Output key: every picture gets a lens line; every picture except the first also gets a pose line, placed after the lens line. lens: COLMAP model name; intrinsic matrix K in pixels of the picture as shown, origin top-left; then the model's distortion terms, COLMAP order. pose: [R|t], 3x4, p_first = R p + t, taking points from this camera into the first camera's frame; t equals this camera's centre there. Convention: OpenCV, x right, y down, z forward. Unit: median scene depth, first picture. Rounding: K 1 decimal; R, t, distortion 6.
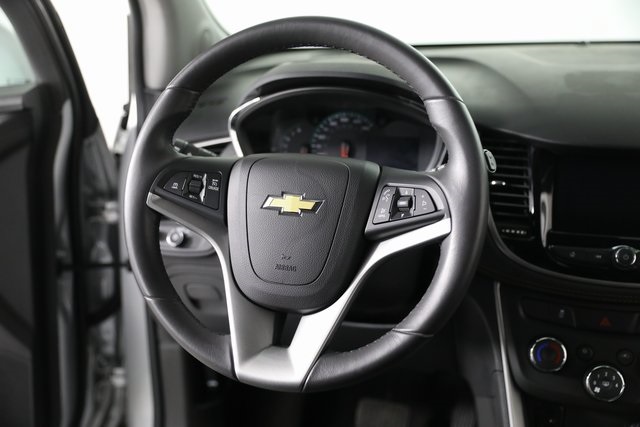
lens RADIAL K [[653.8, 0, 311.7], [0, 653.8, 213.1], [0, 0, 1]] dist [0.003670, 0.000000]
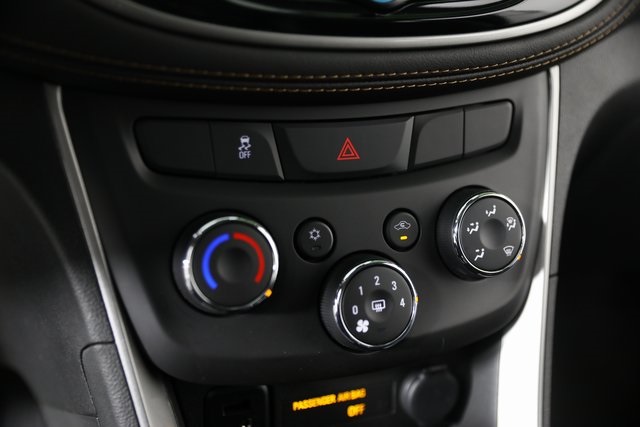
lens RADIAL K [[760.6, 0, 317.1], [0, 760.6, 212.6], [0, 0, 1]] dist [-0.017682, 0.000000]
pose [[0.814596, -0.173960, 0.553328, 0.181600], [0.113158, 0.983298, 0.142548, 0.138548], [-0.568884, -0.053506, 0.820675, 0.651055]]
